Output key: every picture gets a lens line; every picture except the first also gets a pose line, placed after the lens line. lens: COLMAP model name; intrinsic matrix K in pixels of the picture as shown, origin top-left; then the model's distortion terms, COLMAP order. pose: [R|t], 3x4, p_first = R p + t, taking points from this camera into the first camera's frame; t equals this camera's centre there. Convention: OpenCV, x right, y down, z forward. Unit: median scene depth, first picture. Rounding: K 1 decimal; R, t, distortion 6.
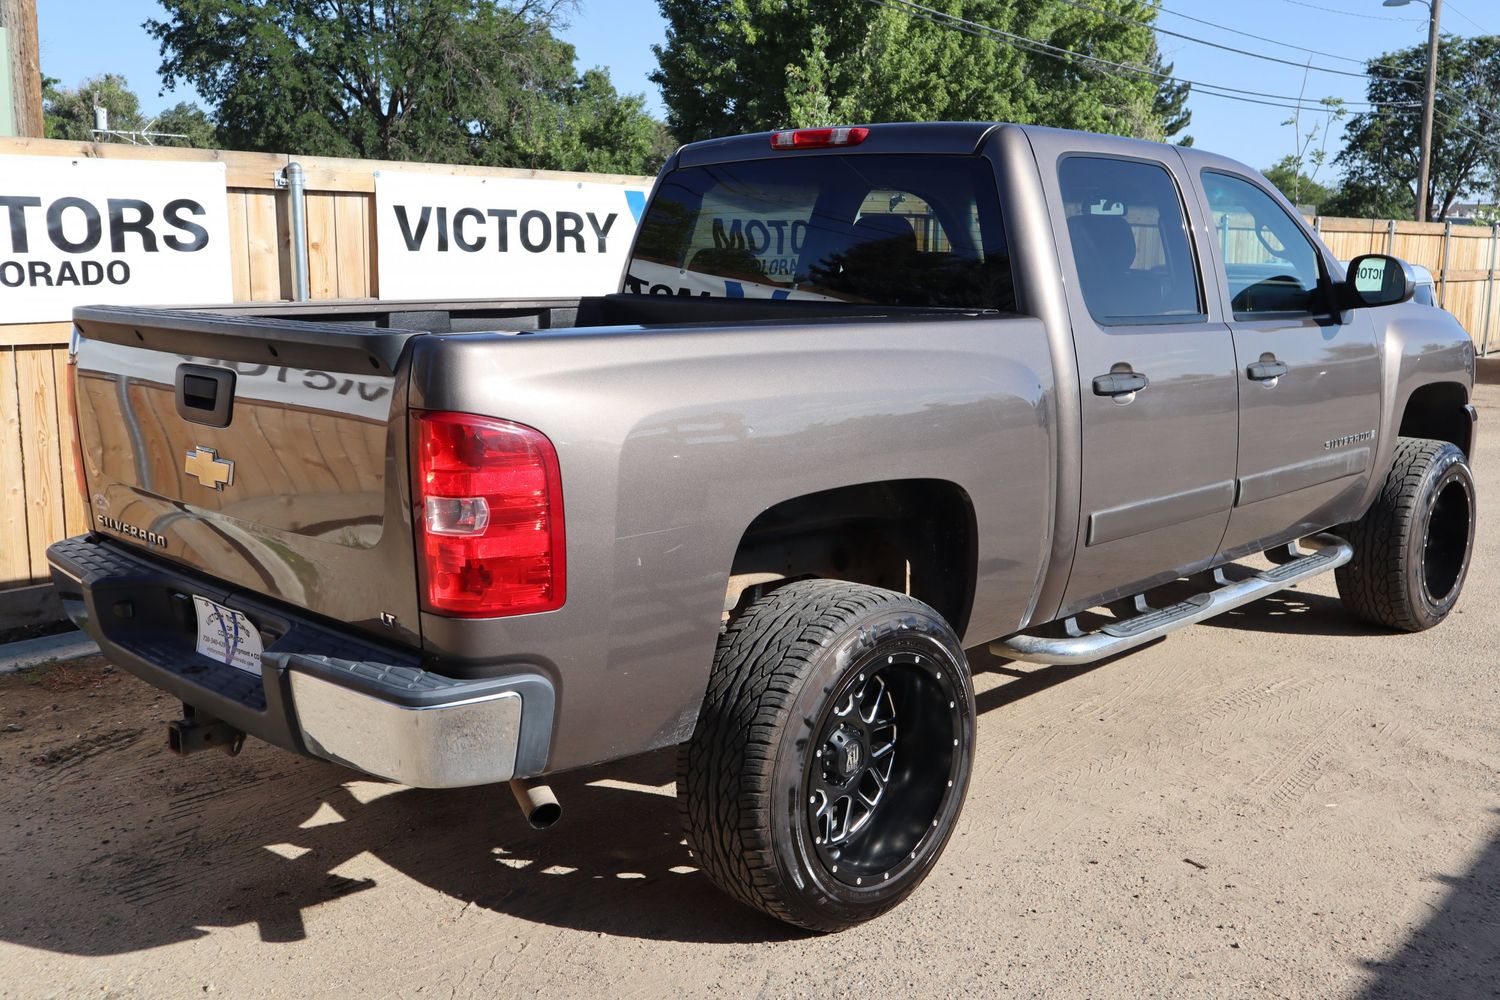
lens RADIAL K [[1445.9, 0, 750.0], [0, 1445.9, 500.0], [0, 0, 1]] dist [0.006358, 0.004513]
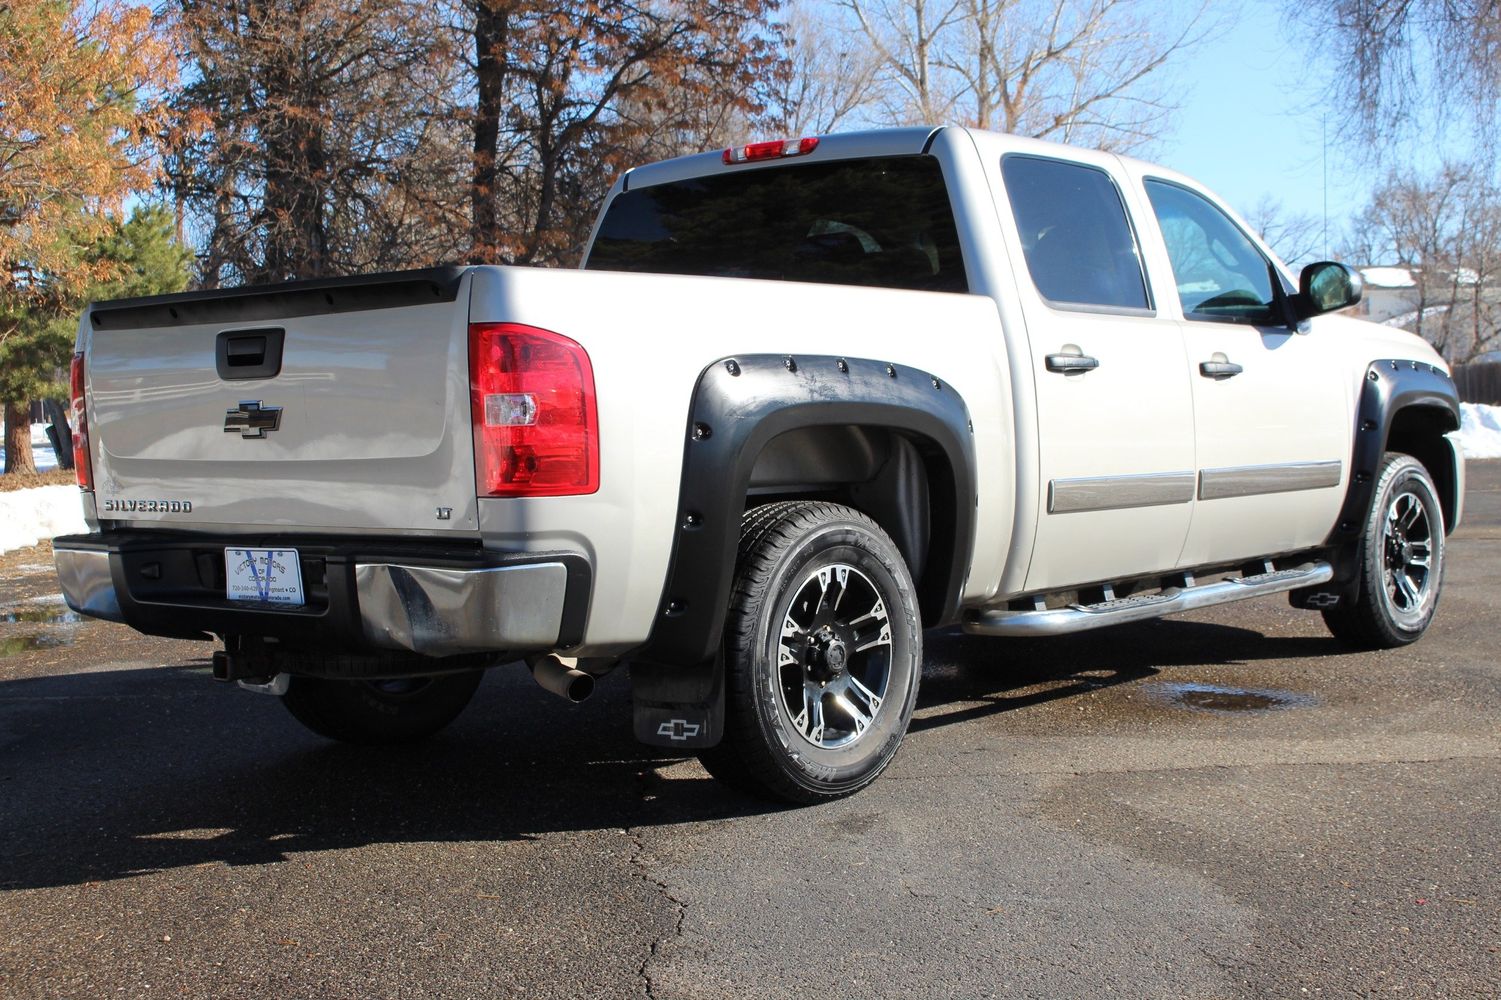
lens RADIAL K [[2105.3, 0, 750.5], [0, 2105.3, 500.0], [0, 0, 1]] dist [-0.053620, -0.016235]
pose [[0.997347, -0.033278, 0.064745, -0.083094], [0.042013, 0.989456, -0.138607, 0.235677], [-0.059449, 0.140959, 0.988229, -0.509002]]
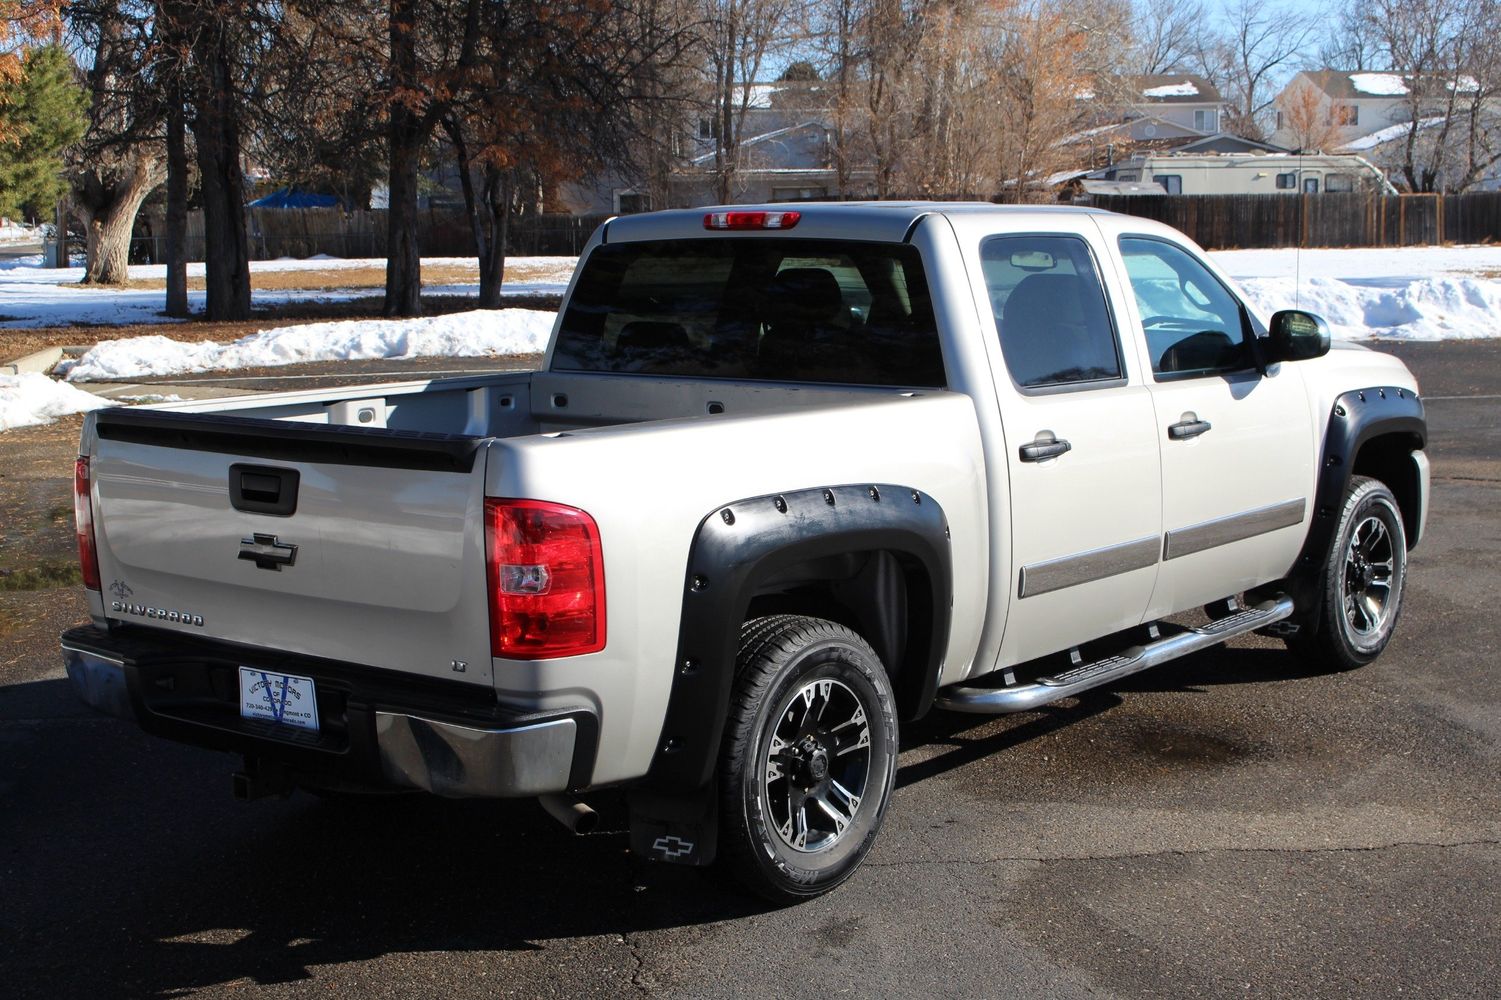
lens RADIAL K [[2312.1, 0, 750.5], [0, 2312.1, 500.0], [0, 0, 1]] dist [-0.019493, -0.115267]
pose [[0.995024, -0.032802, 0.094084, -0.135434], [0.037156, 0.998300, -0.044905, 0.028011], [-0.092451, 0.048177, 0.994551, -0.745307]]
